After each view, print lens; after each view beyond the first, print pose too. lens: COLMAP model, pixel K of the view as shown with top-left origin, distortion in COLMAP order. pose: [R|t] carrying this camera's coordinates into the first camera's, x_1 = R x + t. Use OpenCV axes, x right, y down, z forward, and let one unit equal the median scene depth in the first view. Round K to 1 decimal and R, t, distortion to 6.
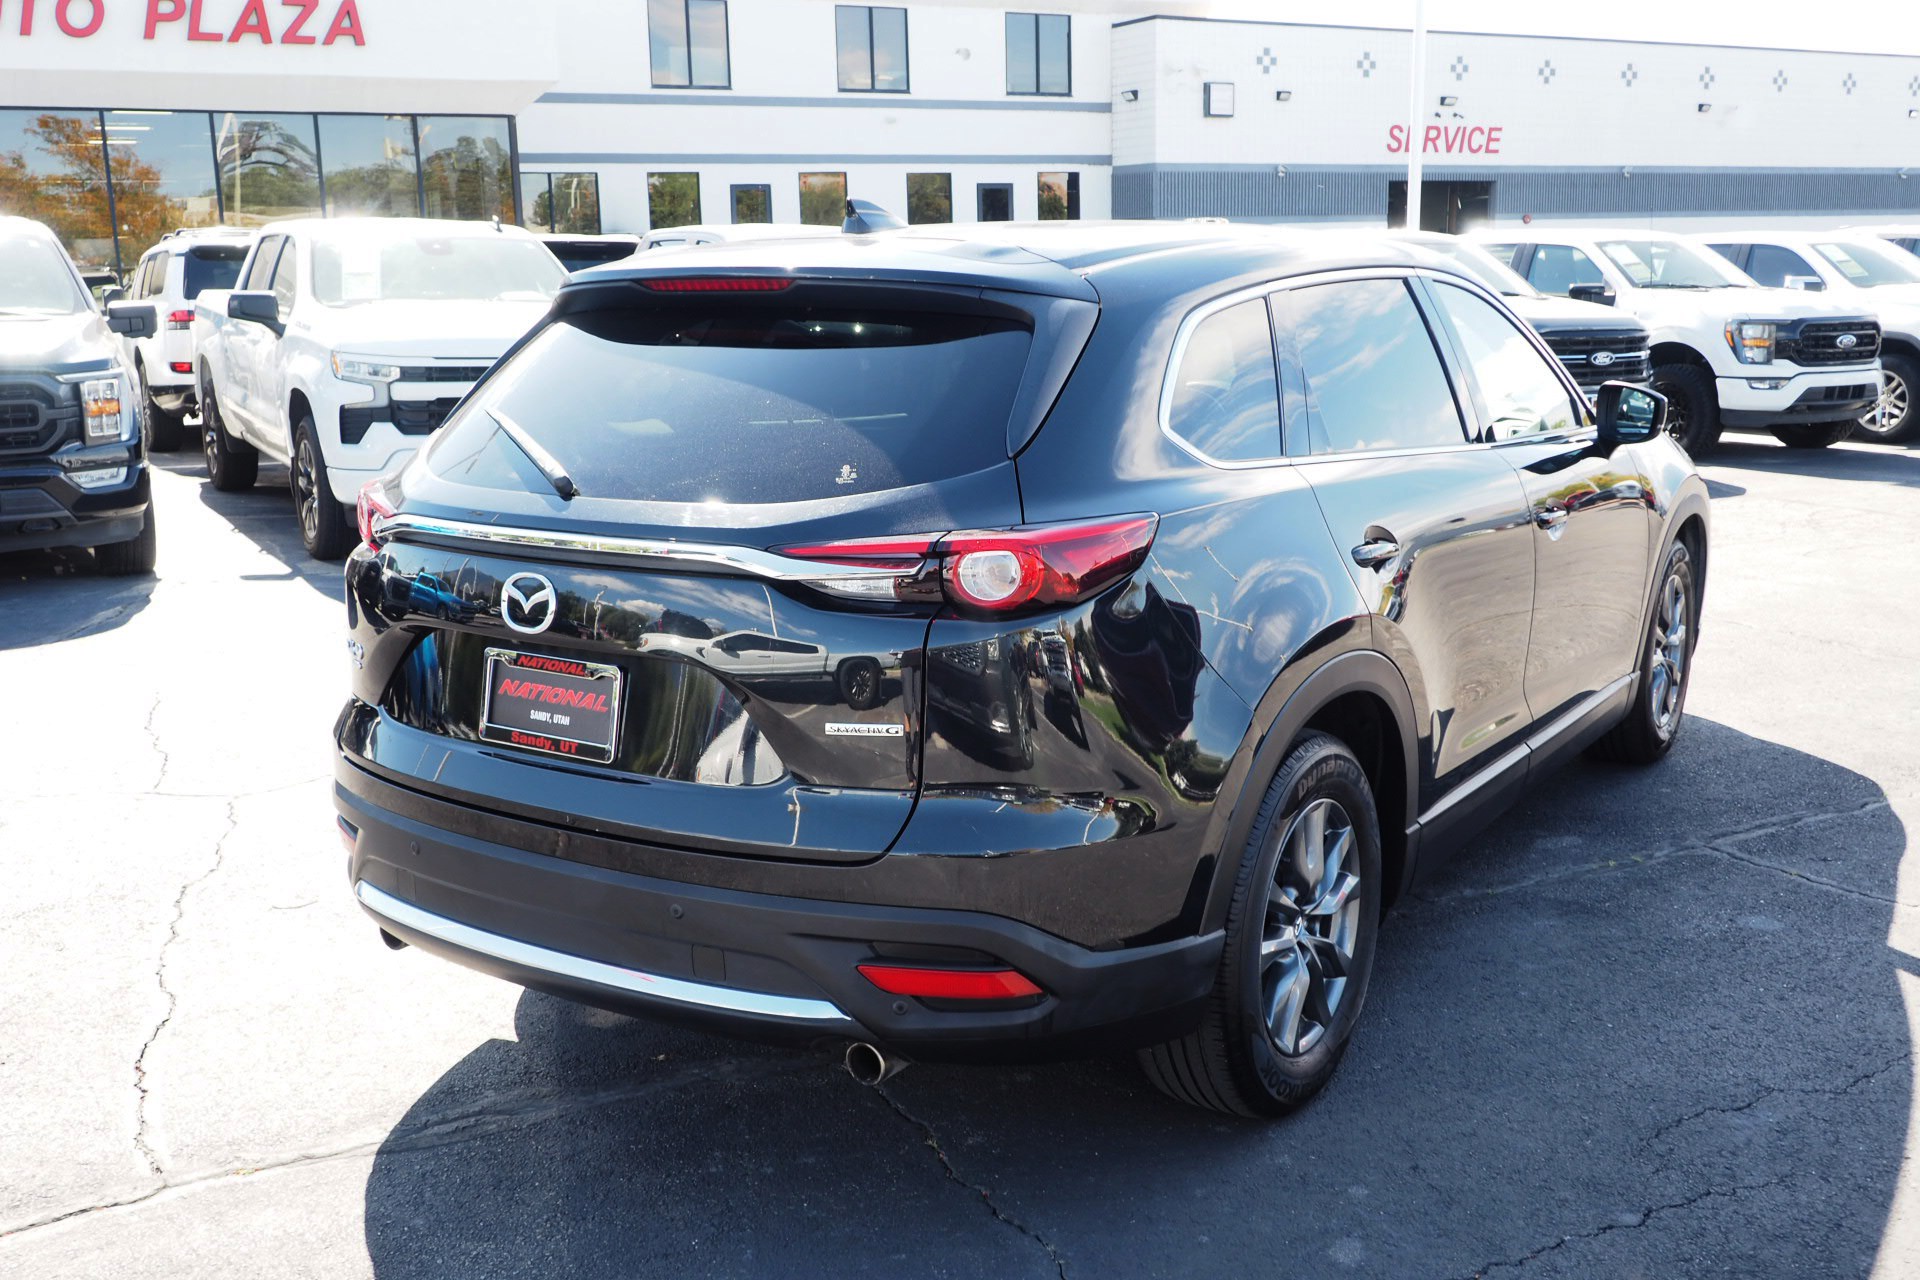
lens RADIAL K [[1835.2, 0, 960.0], [0, 1835.2, 640.0], [0, 0, 1]] dist [-0.026114, 0.009548]
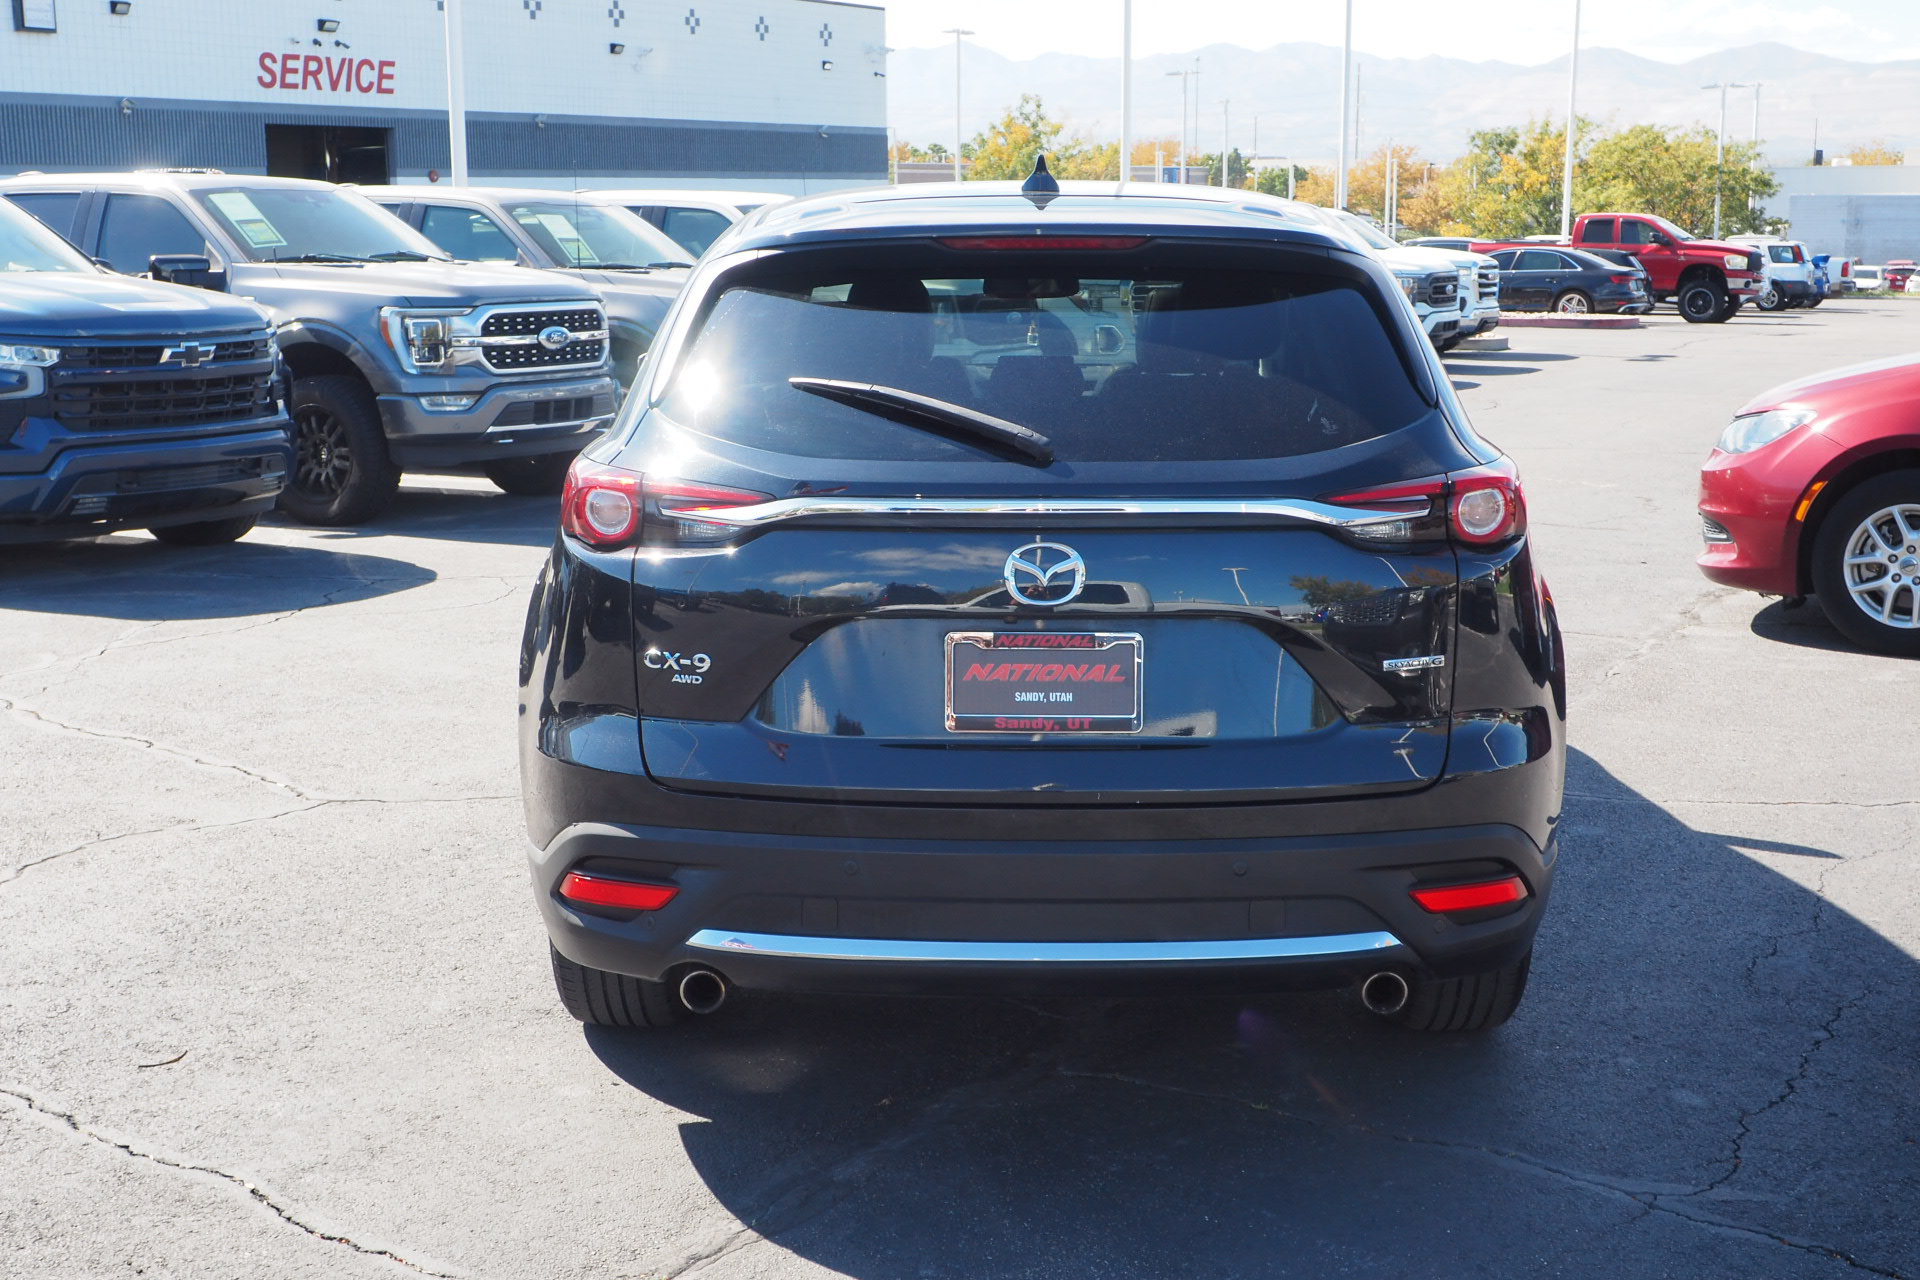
lens RADIAL K [[2332.8, 0, 984.4], [0, 2332.8, 676.8], [0, 0, 1]] dist [-0.008920, 0.021738]
pose [[0.845137, -0.090572, 0.526820, -0.261171], [0.097837, 0.995102, 0.014127, 0.003525], [-0.525520, 0.039603, 0.849859, -0.002824]]
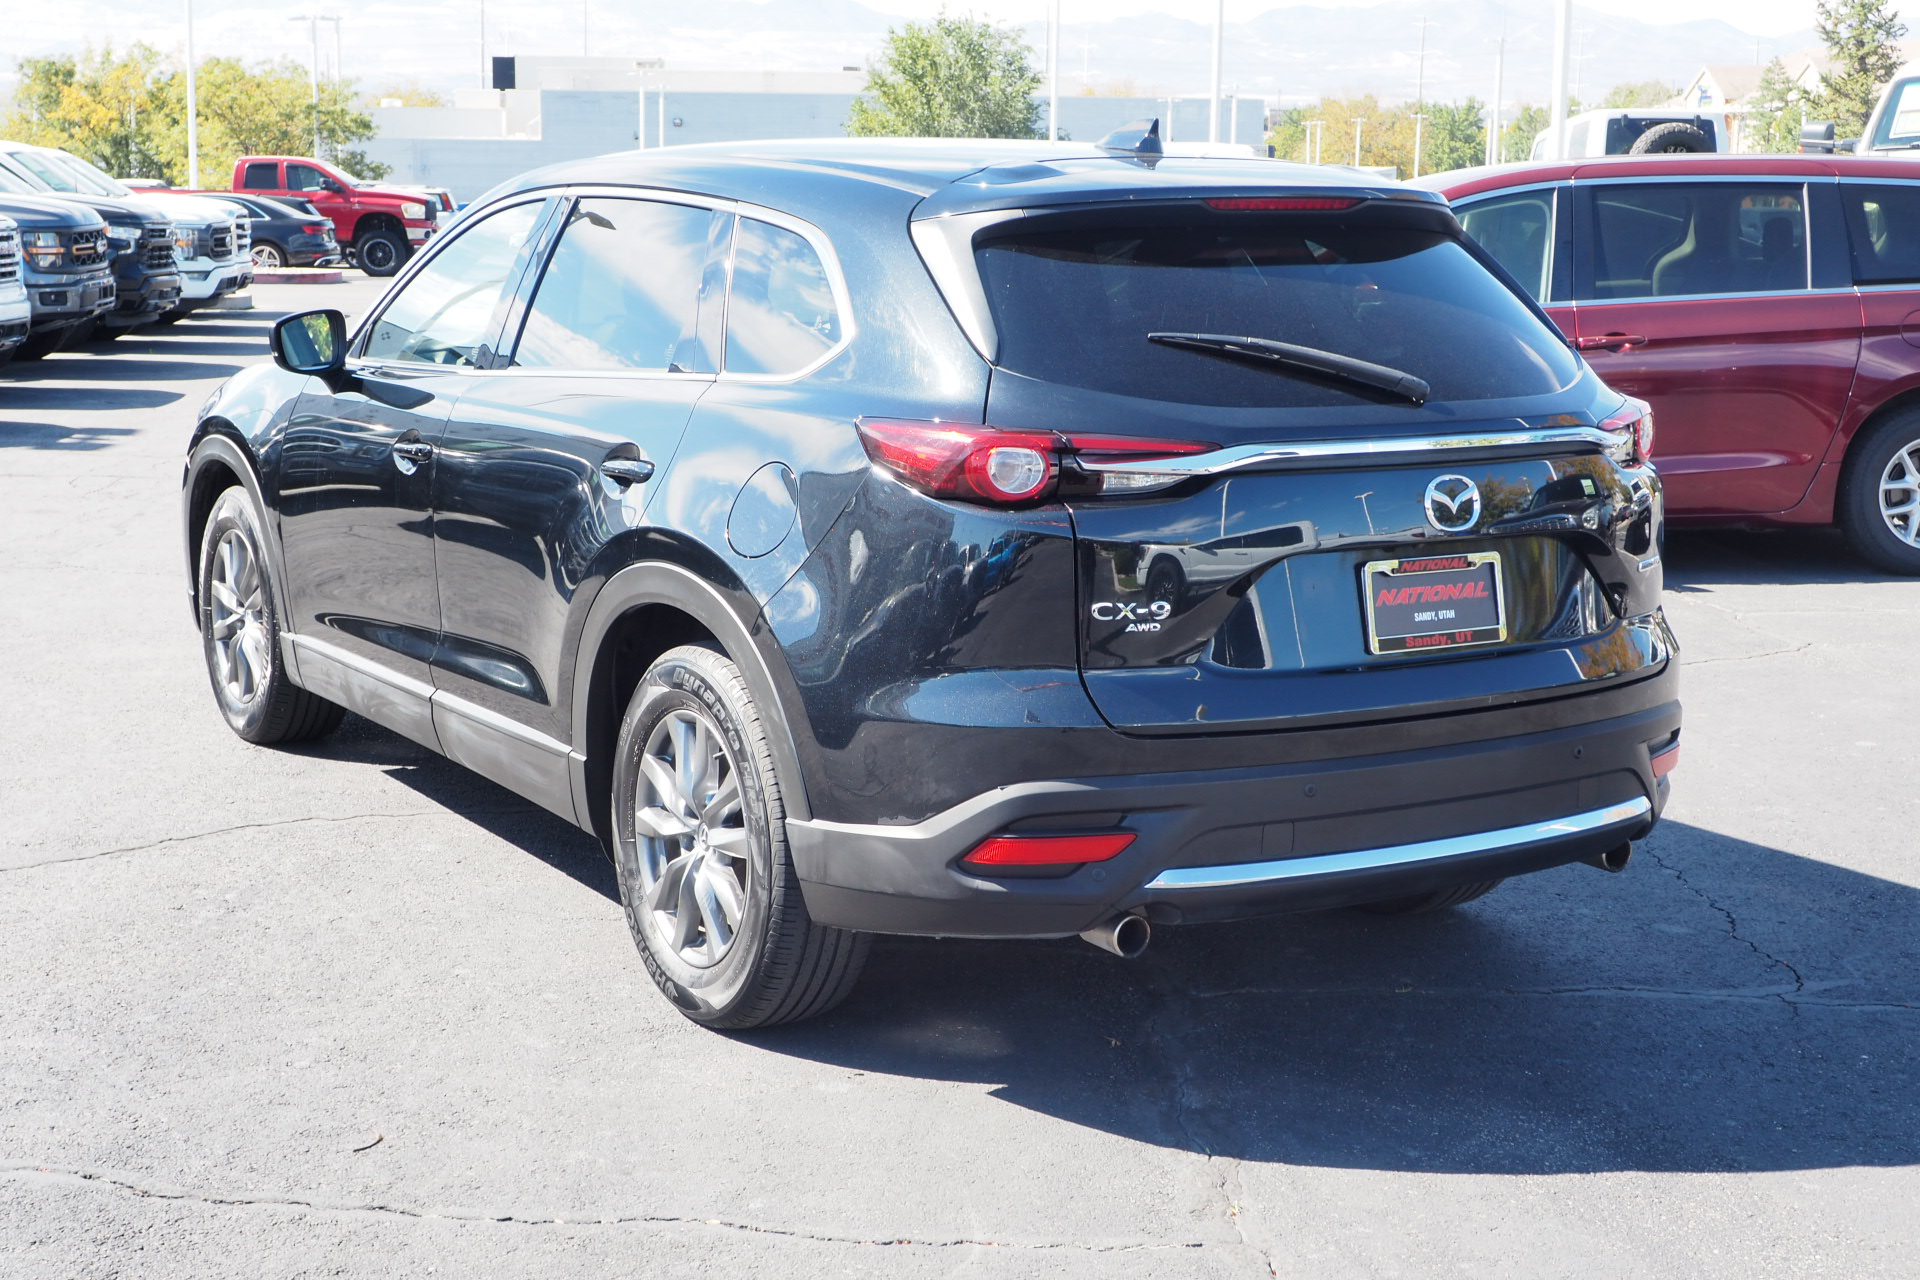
lens RADIAL K [[2638.1, 0, 954.0], [0, 2638.1, 607.7], [0, 0, 1]] dist [-0.006596, -0.010649]
pose [[0.433228, -0.129102, 0.891990, -0.496369], [0.164456, 0.984396, 0.062602, -0.029843], [-0.886154, 0.119572, 0.447699, 0.168316]]
